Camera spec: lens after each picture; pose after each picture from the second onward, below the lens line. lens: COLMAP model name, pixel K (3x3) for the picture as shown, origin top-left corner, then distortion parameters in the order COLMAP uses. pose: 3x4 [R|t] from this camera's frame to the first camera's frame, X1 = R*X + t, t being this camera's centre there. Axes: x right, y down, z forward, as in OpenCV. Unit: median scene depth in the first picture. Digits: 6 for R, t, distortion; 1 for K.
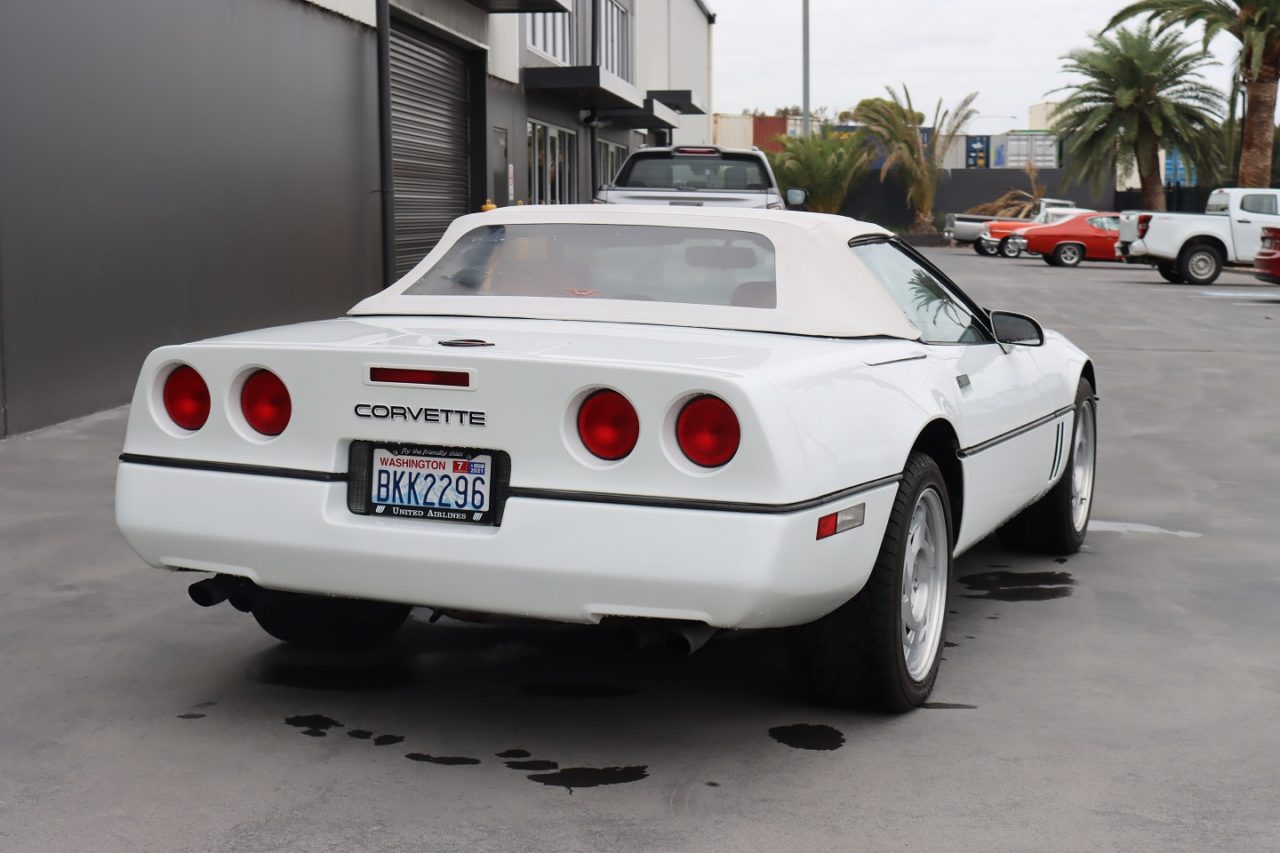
lens RADIAL K [[2072.8, 0, 640.0], [0, 2072.8, 426.5], [0, 0, 1]] dist [-0.001740, 0.014856]
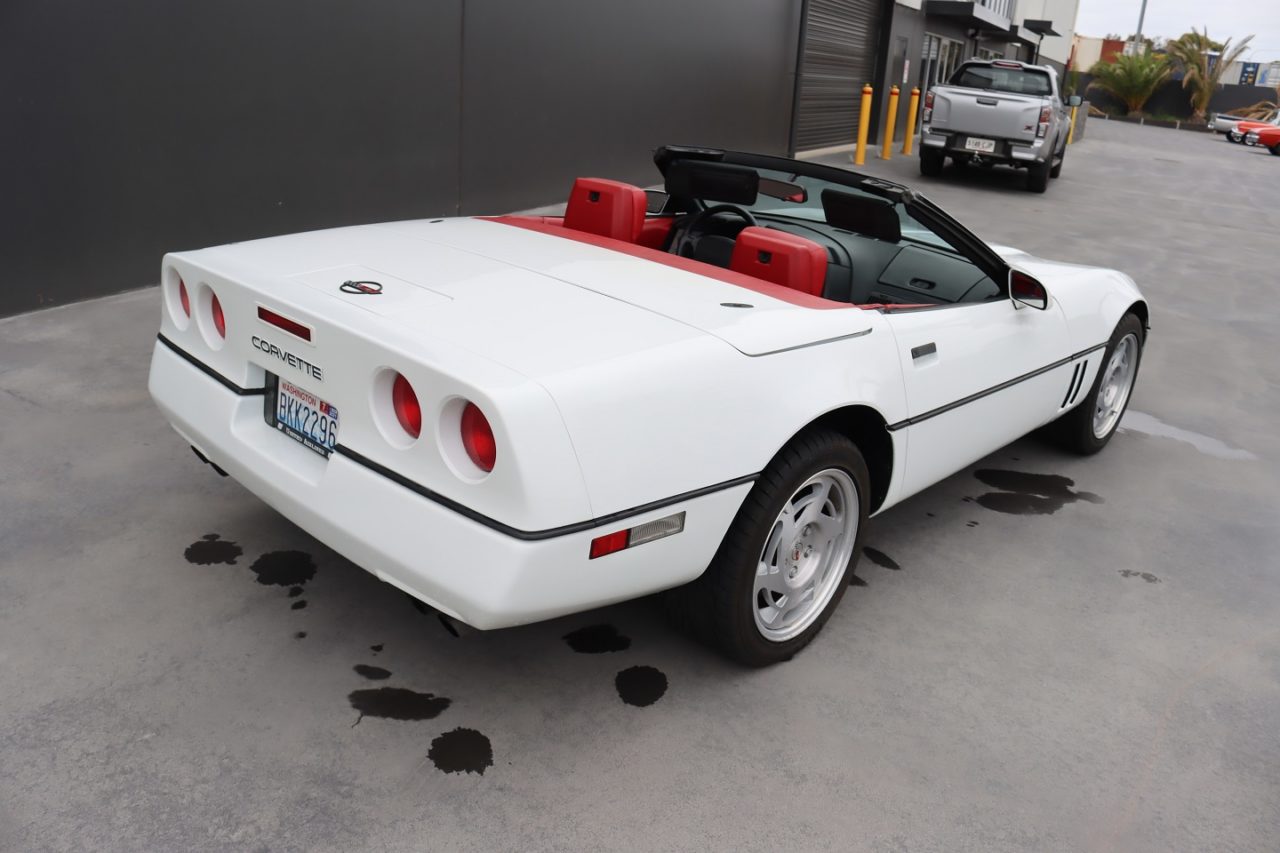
lens RADIAL K [[1050.6, 0, 640.0], [0, 1050.6, 426.5], [0, 0, 1]] dist [-0.159258, 0.143769]
pose [[0.927508, 0.187148, -0.323580, 0.158490], [-0.106484, 0.962060, 0.251199, -0.080971], [0.358315, -0.198533, 0.912247, 0.363998]]
